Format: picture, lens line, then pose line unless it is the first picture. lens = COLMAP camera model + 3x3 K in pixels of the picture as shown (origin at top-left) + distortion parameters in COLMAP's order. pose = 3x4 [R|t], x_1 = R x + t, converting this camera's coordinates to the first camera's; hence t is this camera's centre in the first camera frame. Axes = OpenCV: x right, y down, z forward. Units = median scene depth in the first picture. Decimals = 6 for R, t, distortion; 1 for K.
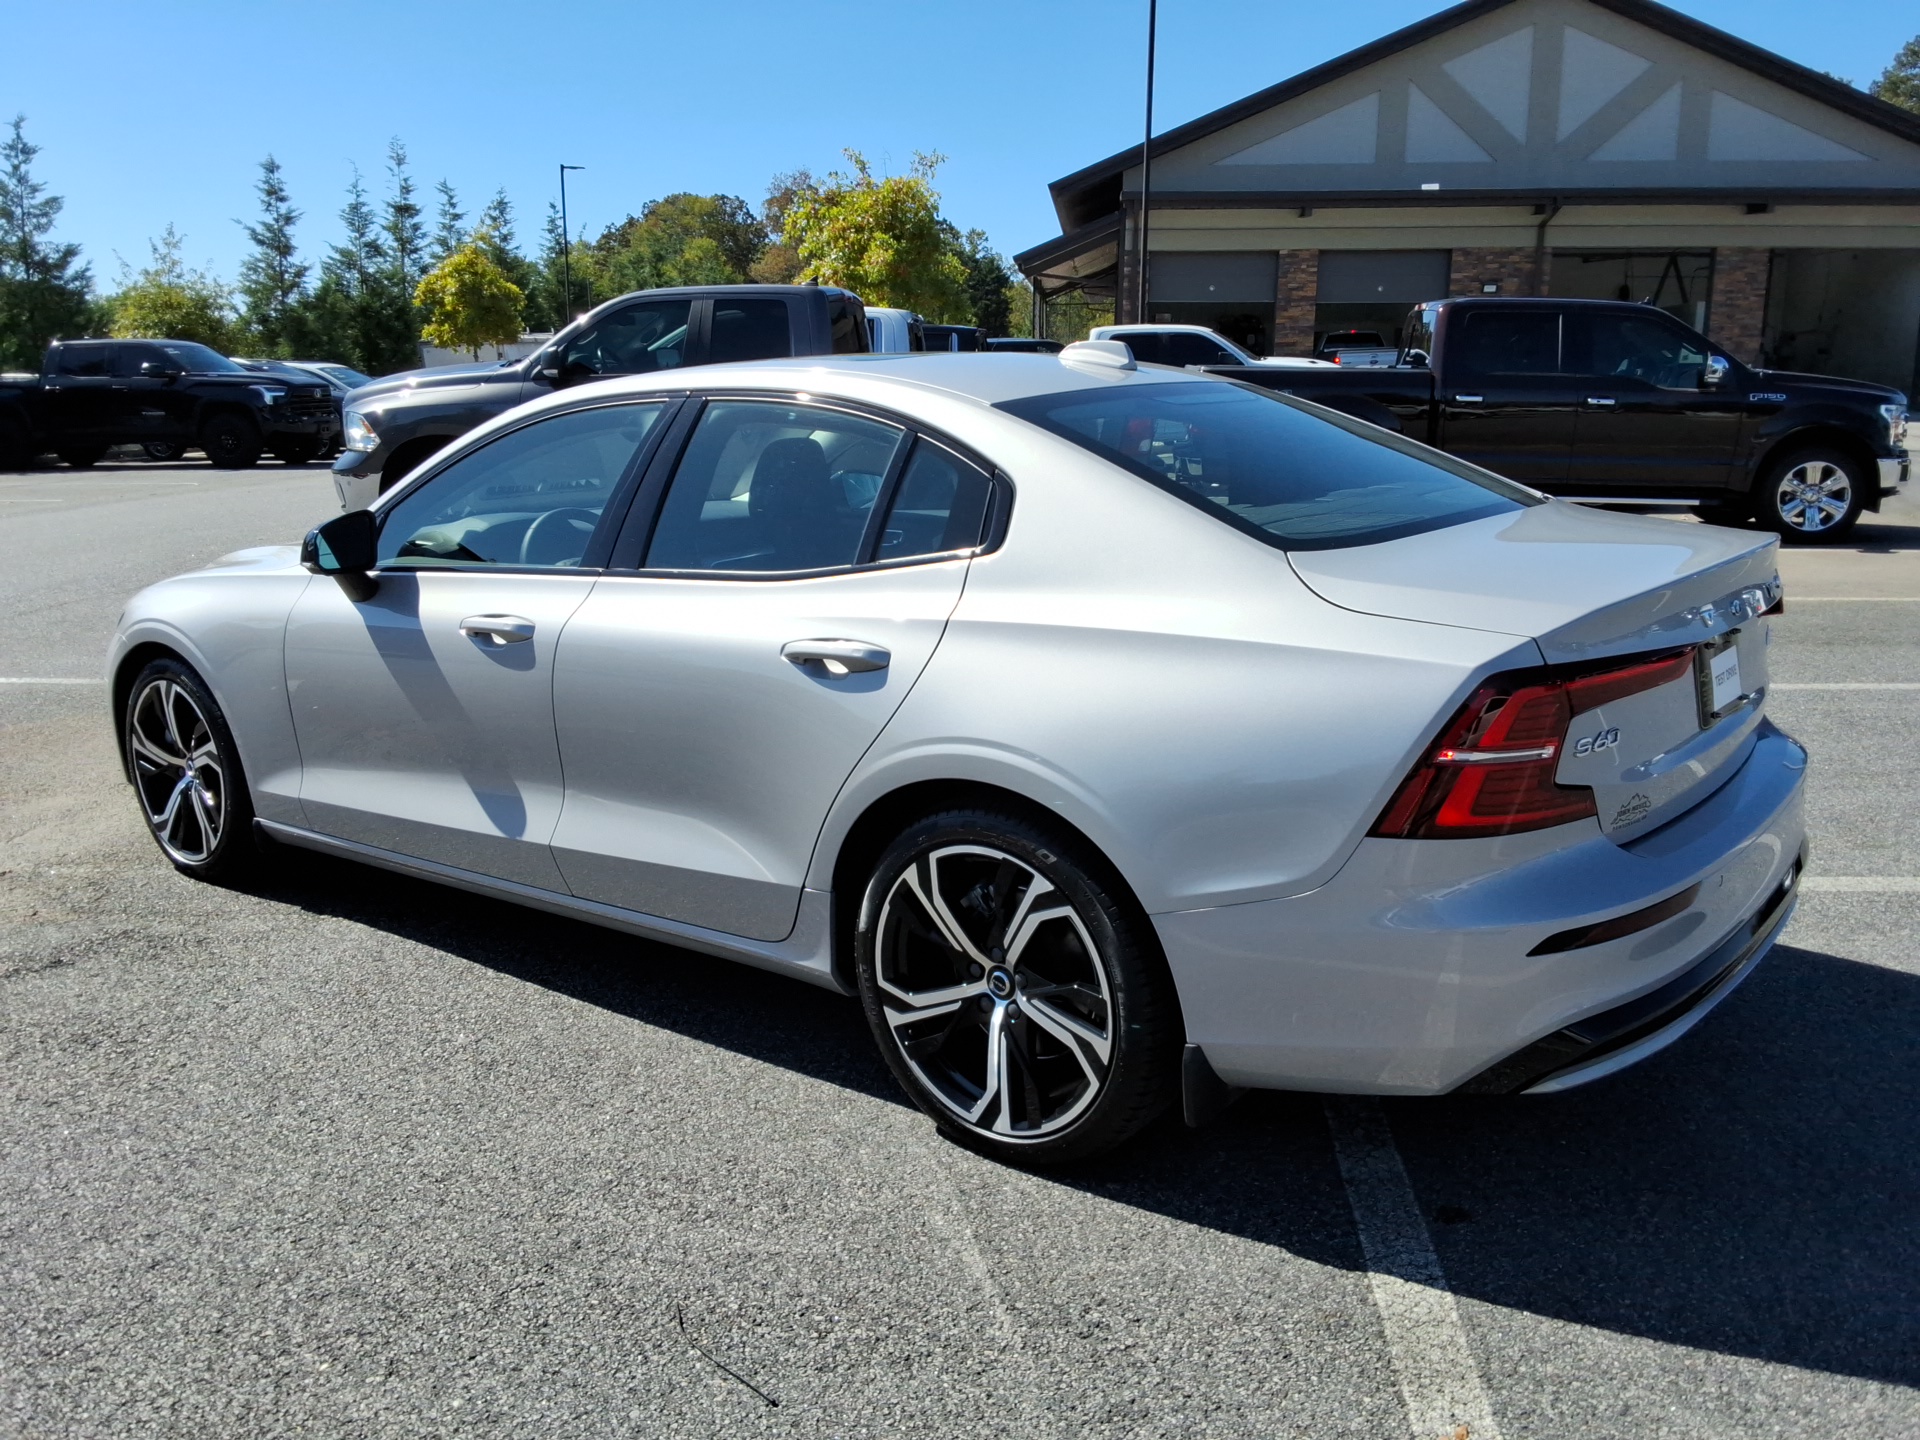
lens RADIAL K [[1539.3, 0, 969.1], [0, 1539.3, 716.0], [0, 0, 1]] dist [0.095667, -0.139112]
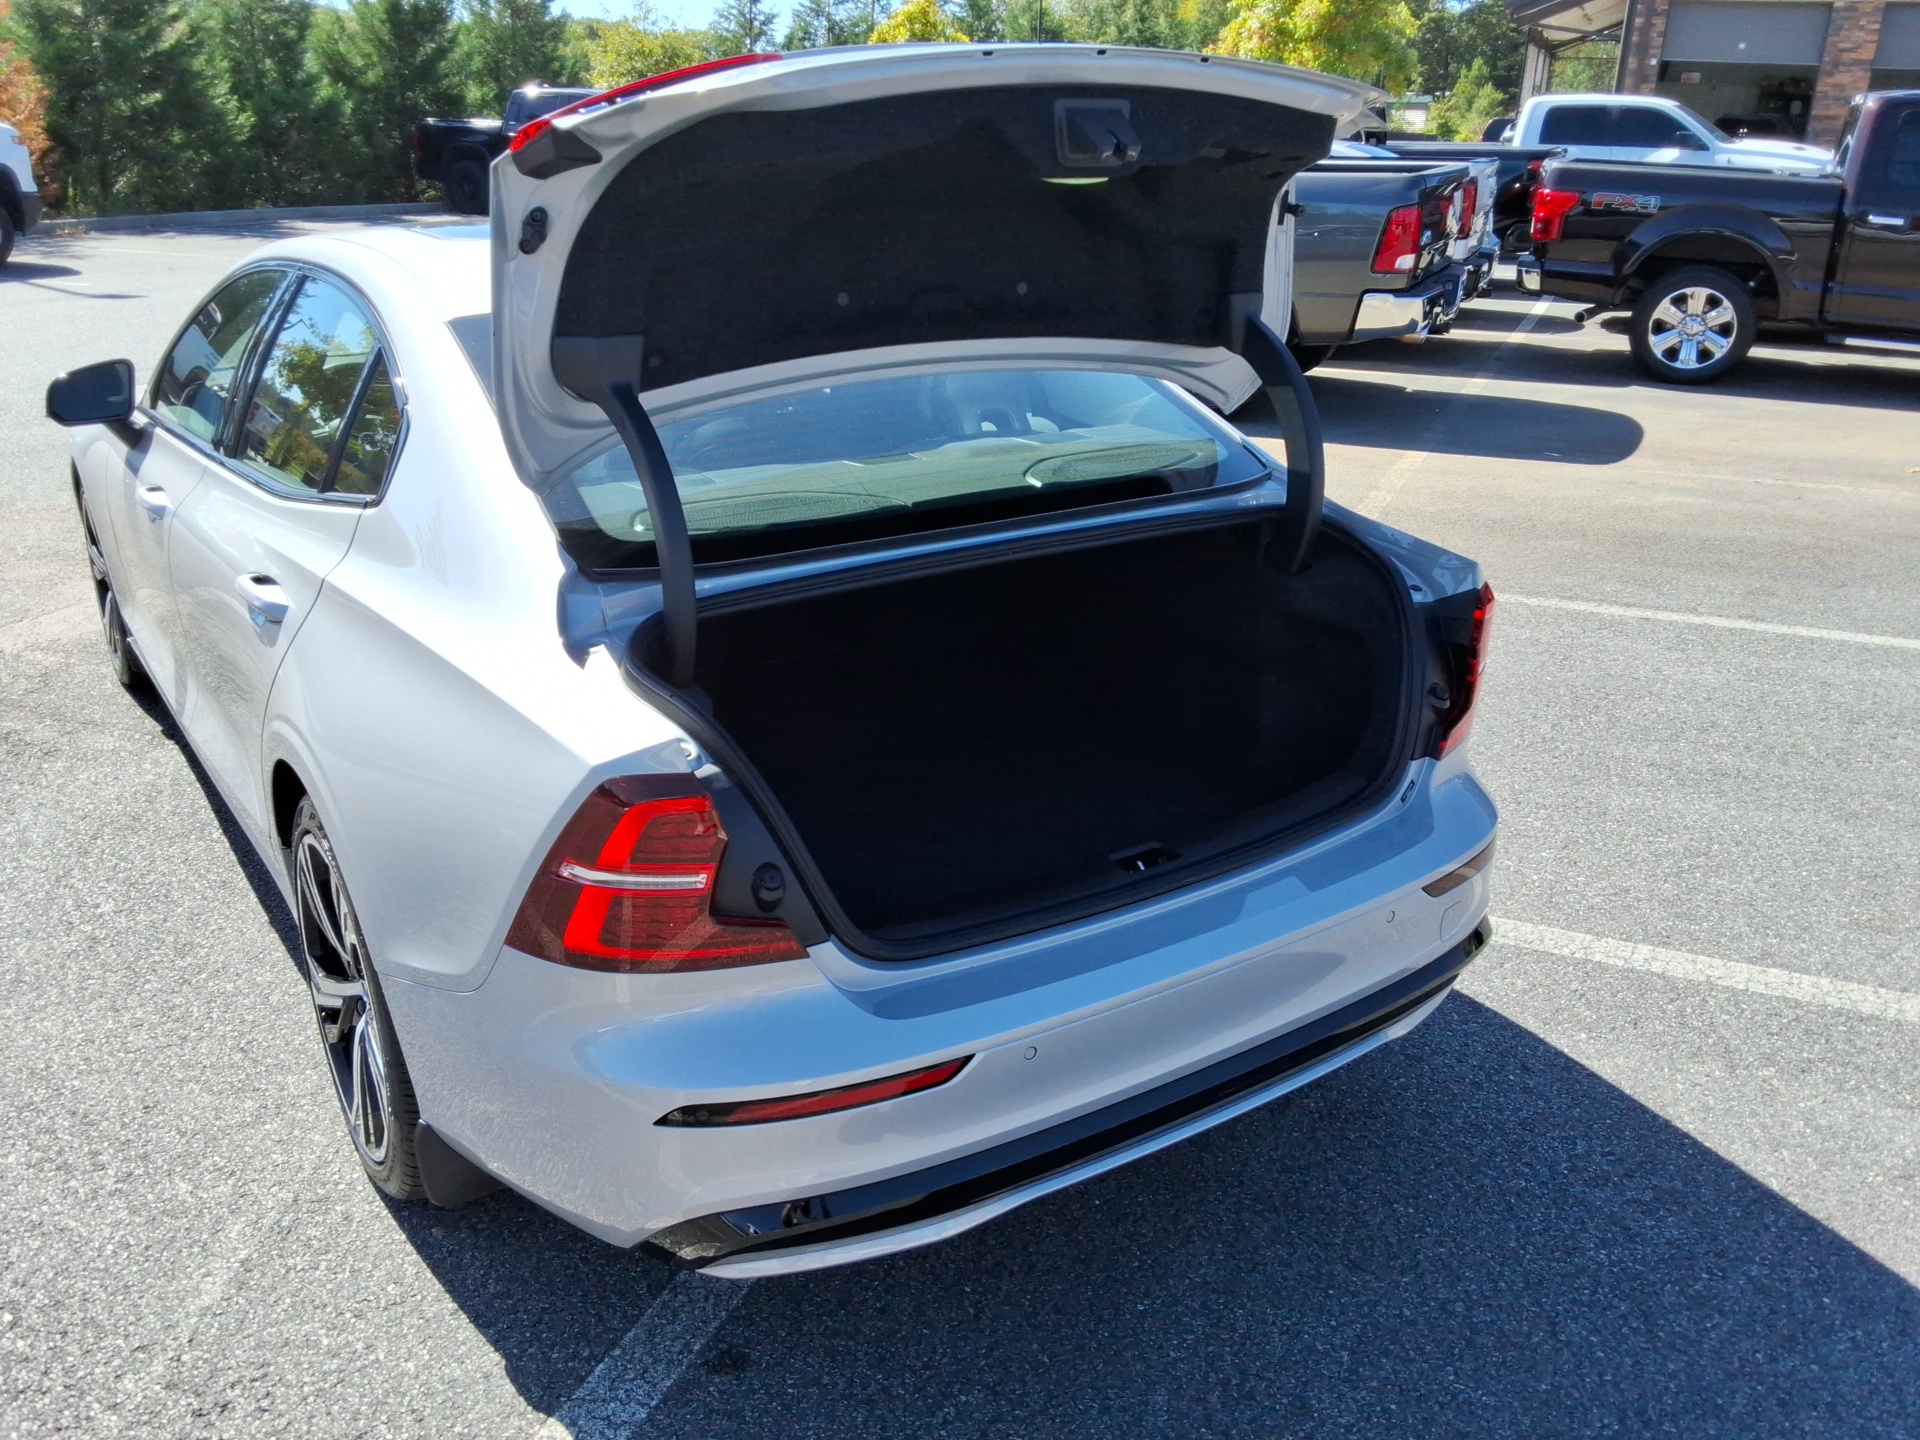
lens RADIAL K [[1544.7, 0, 973.4], [0, 1544.7, 696.5], [0, 0, 1]] dist [0.086404, -0.111402]
pose [[0.950954, 0.132754, -0.279399, 0.131950], [-0.094136, 0.984585, 0.147416, -0.036370], [0.294662, -0.113884, 0.948791, 0.058888]]
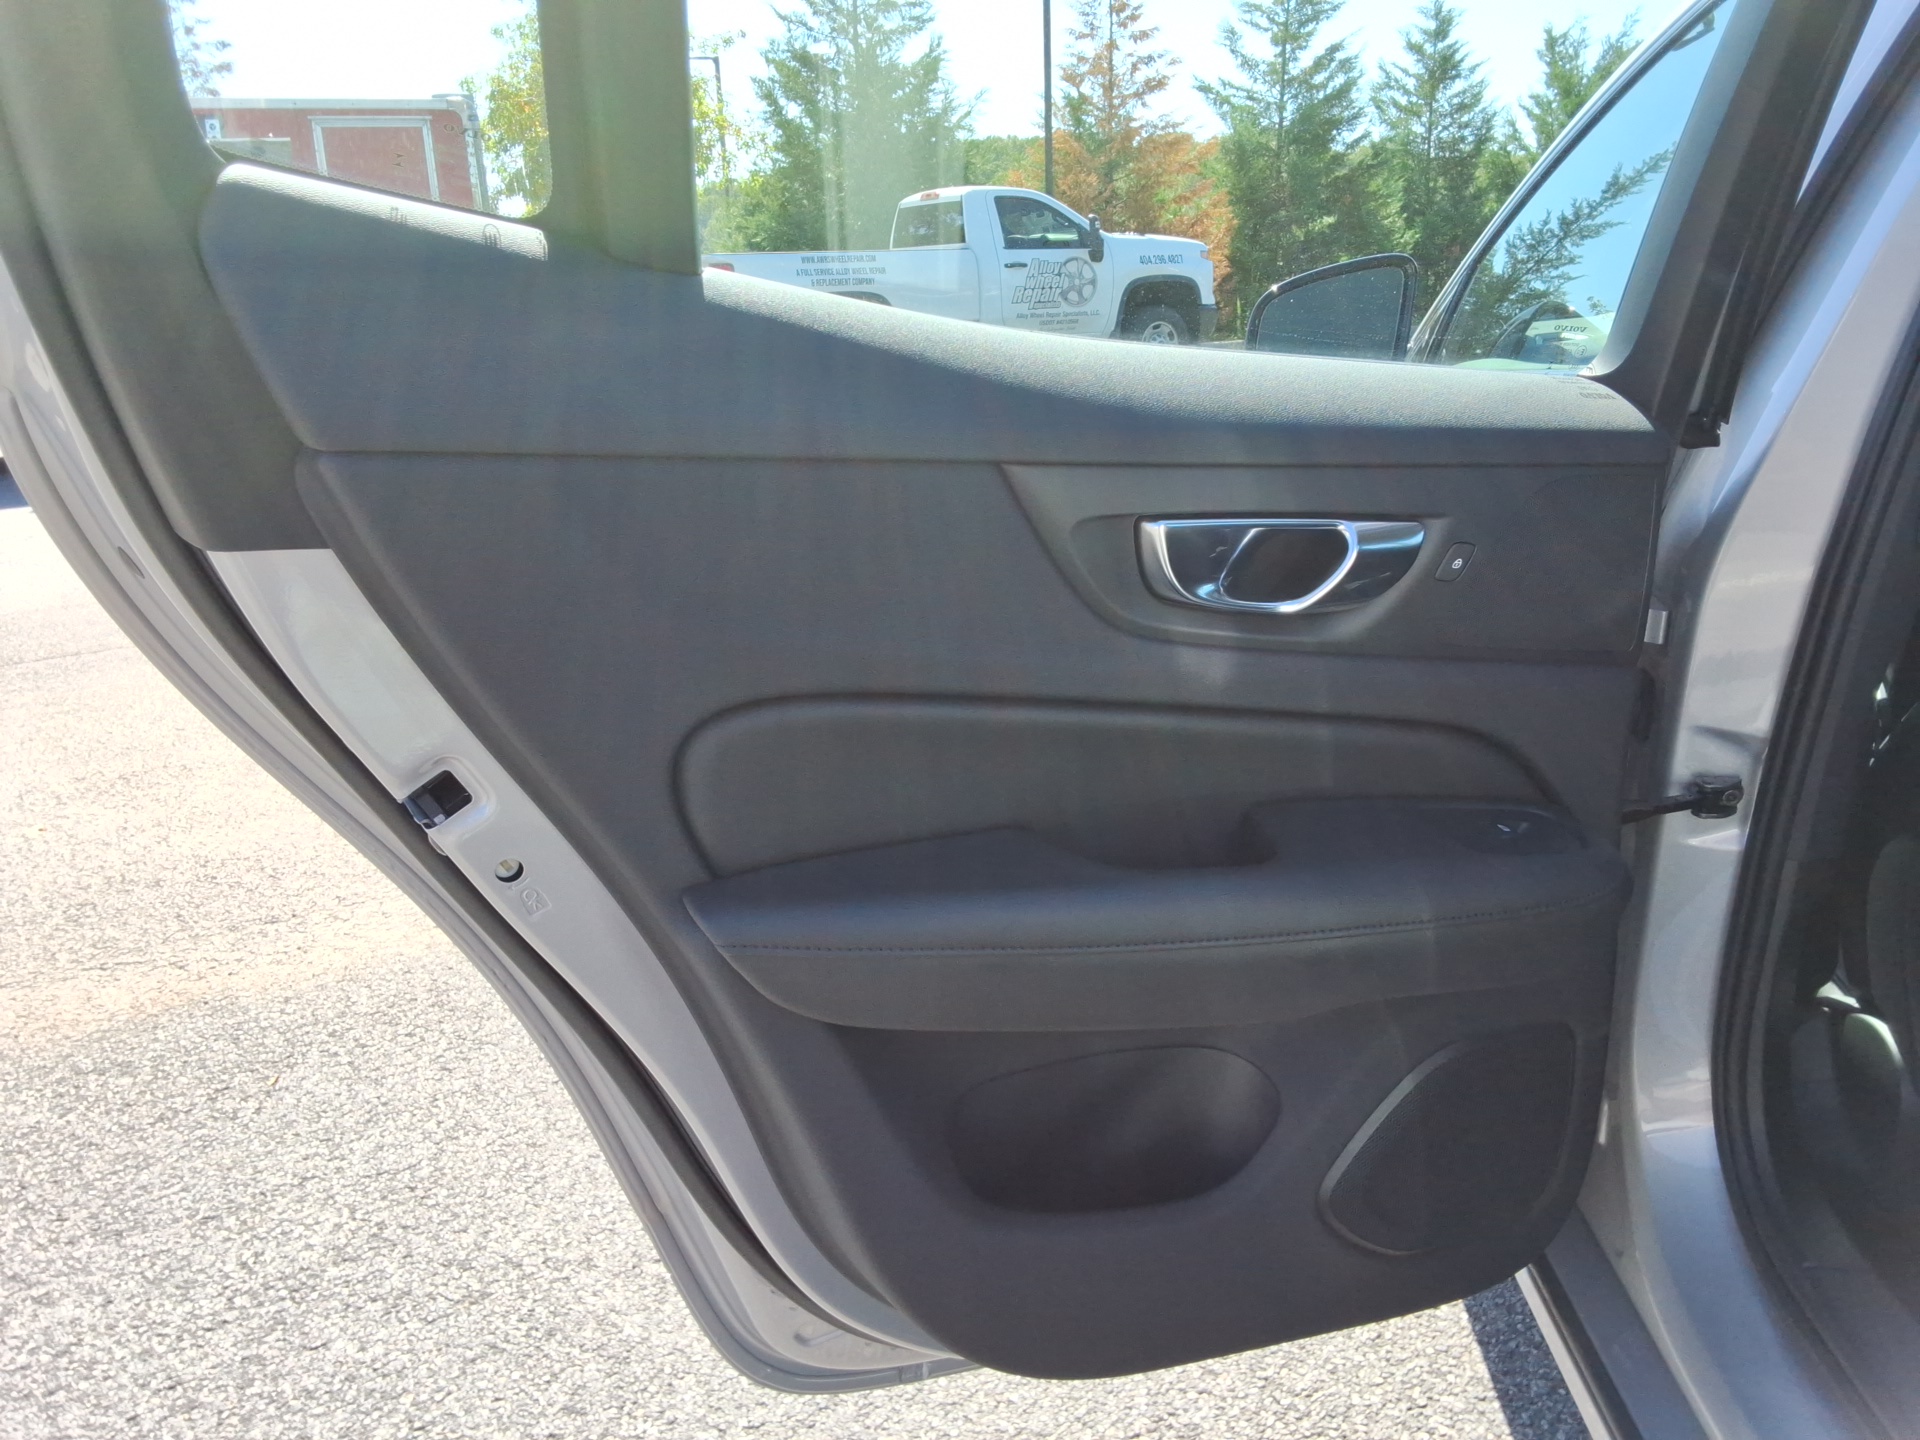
lens RADIAL K [[1539.3, 0, 969.1], [0, 1539.3, 716.0], [0, 0, 1]] dist [0.095667, -0.139112]
pose [[0.561447, 0.203965, -0.801982, -0.017925], [-0.135812, 0.978719, 0.153835, -0.015636], [0.816292, 0.022548, 0.577200, 0.190854]]
